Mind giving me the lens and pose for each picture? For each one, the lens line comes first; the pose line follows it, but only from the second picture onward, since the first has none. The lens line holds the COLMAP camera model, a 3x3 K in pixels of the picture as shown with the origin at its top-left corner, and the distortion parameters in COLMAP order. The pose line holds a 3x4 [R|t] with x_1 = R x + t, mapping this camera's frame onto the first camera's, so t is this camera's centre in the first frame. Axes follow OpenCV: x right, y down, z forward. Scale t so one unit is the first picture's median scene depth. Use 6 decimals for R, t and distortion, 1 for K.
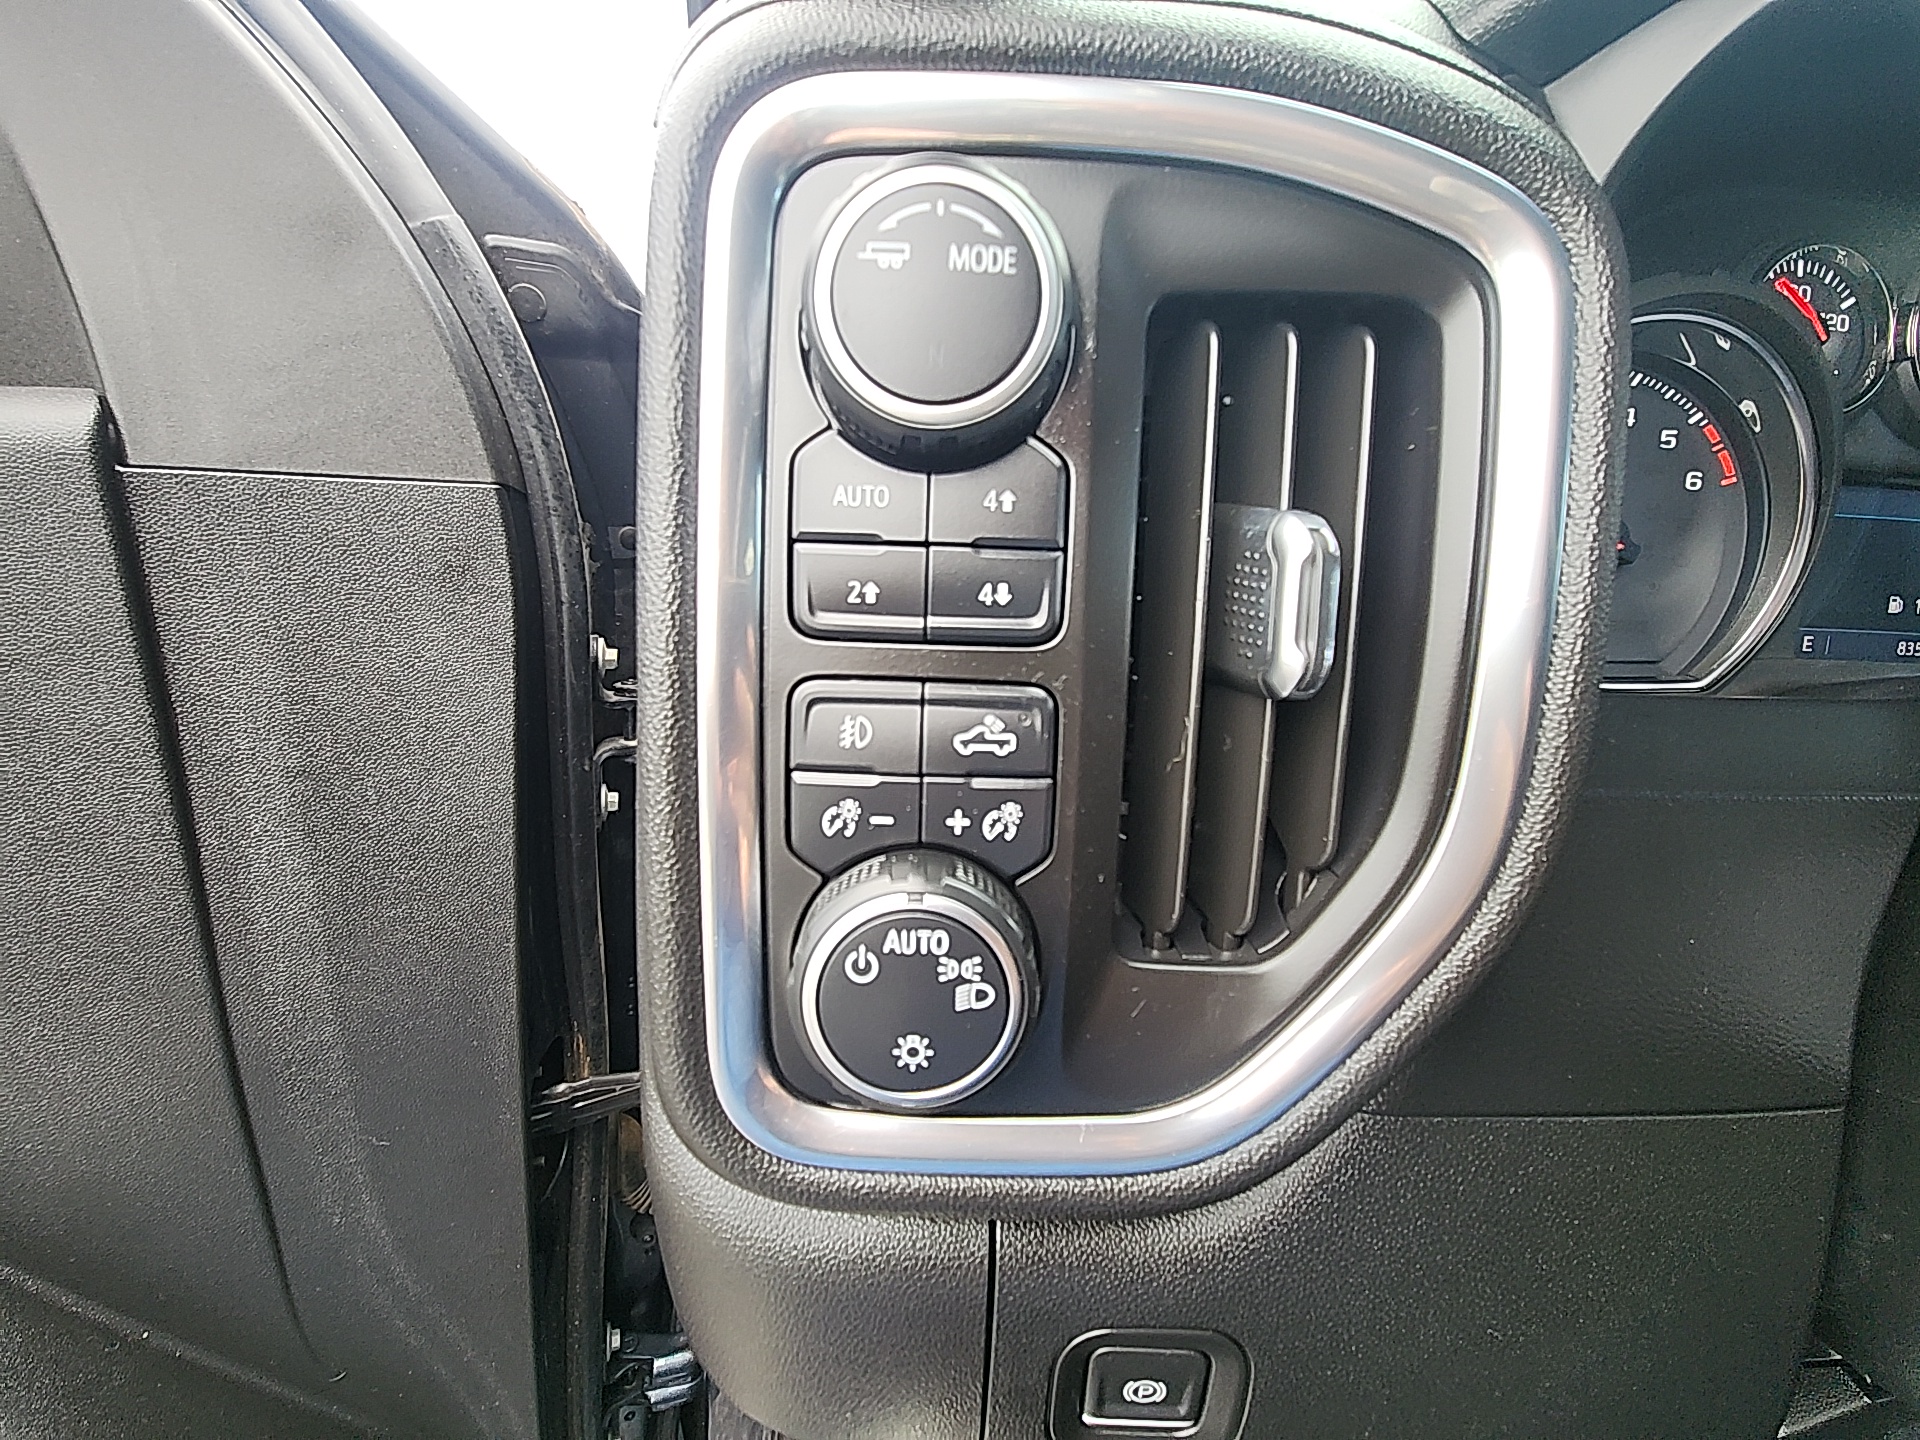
lens RADIAL K [[774.0, 0, 950.9], [0, 774.0, 699.9], [0, 0, 1]] dist [0.006861, -0.006274]
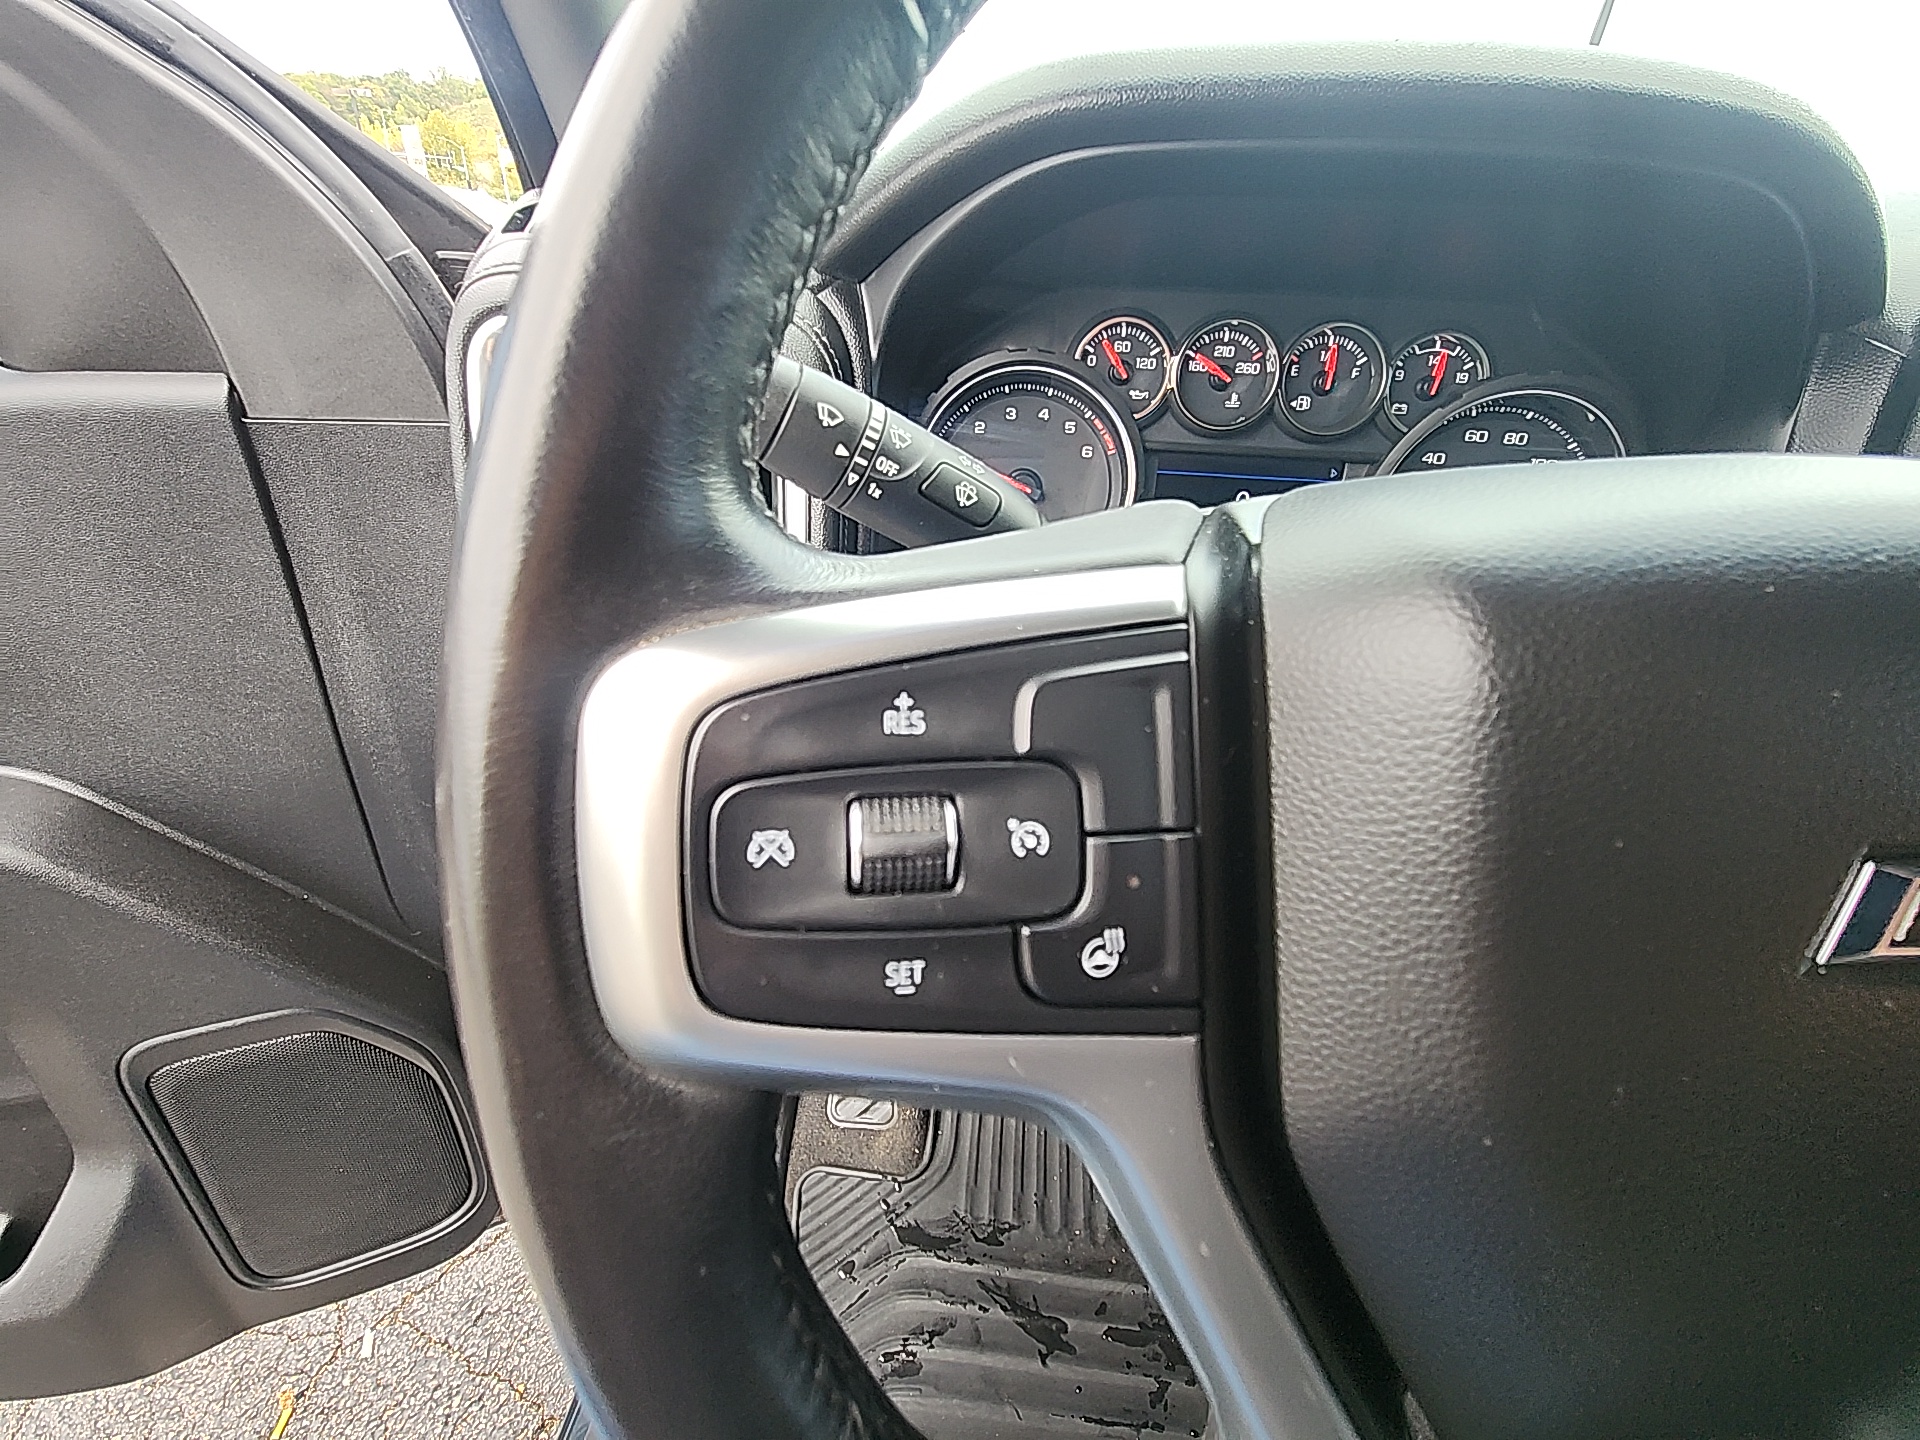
lens RADIAL K [[774.0, 0, 955.0], [0, 774.0, 702.8], [0, 0, 1]] dist [0.006861, -0.006274]
pose [[0.996549, 0.045749, -0.069265, 1.116947], [-0.032221, 0.982183, 0.185143, -0.054591], [0.076501, -0.182272, 0.980267, -1.164468]]
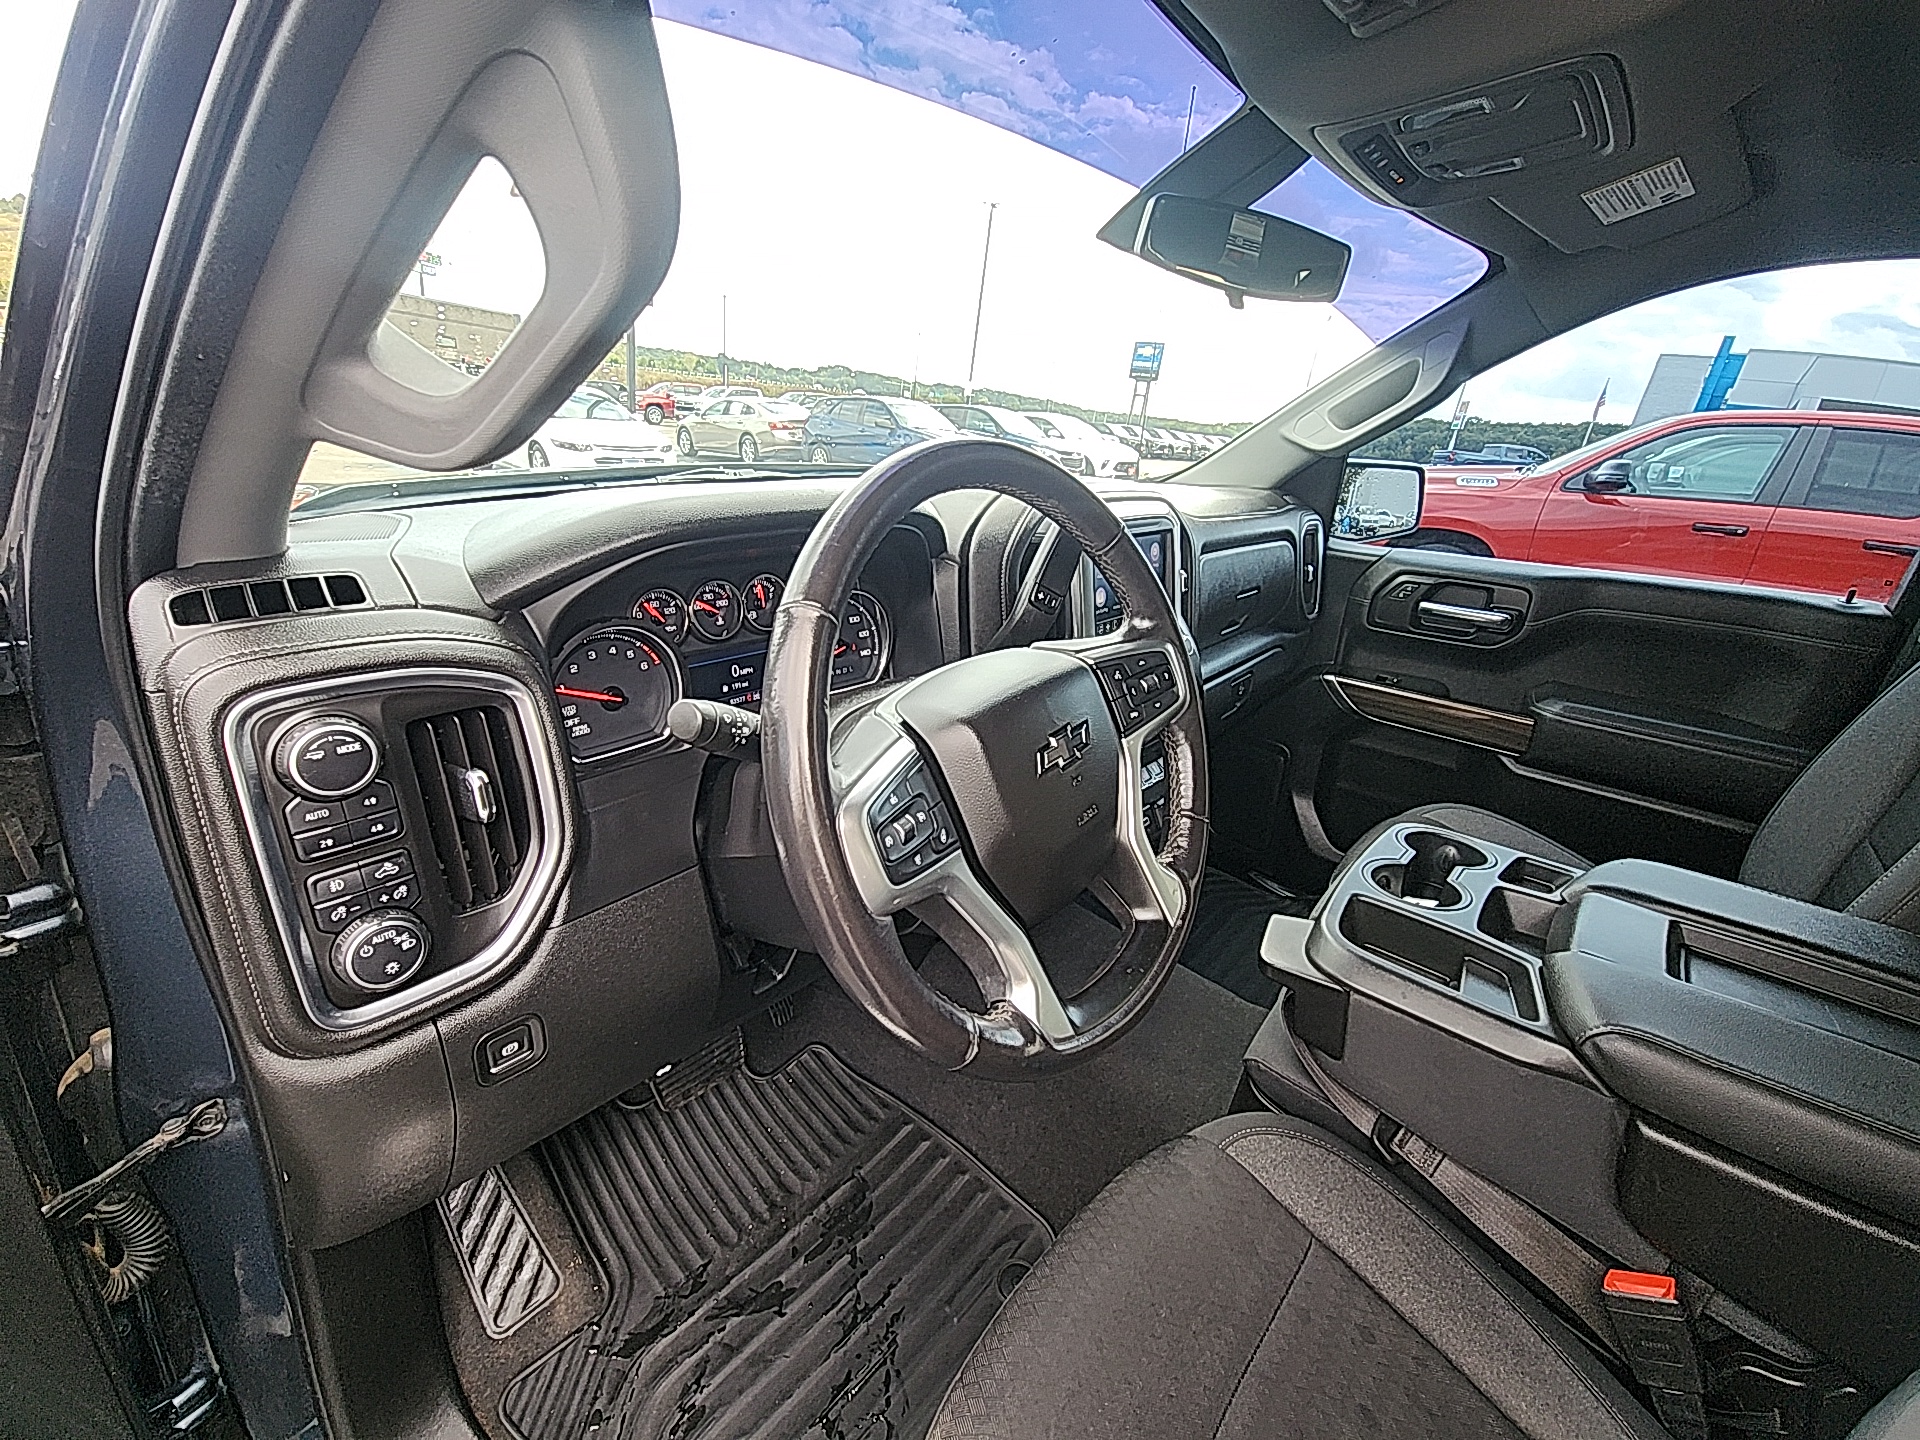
lens RADIAL K [[774.0, 0, 951.8], [0, 774.0, 702.0], [0, 0, 1]] dist [0.006861, -0.006274]
pose [[0.661940, -0.250724, 0.706380, -0.391899], [0.192145, 0.967666, 0.163409, -0.549722], [-0.724511, 0.027561, 0.688712, -2.294896]]
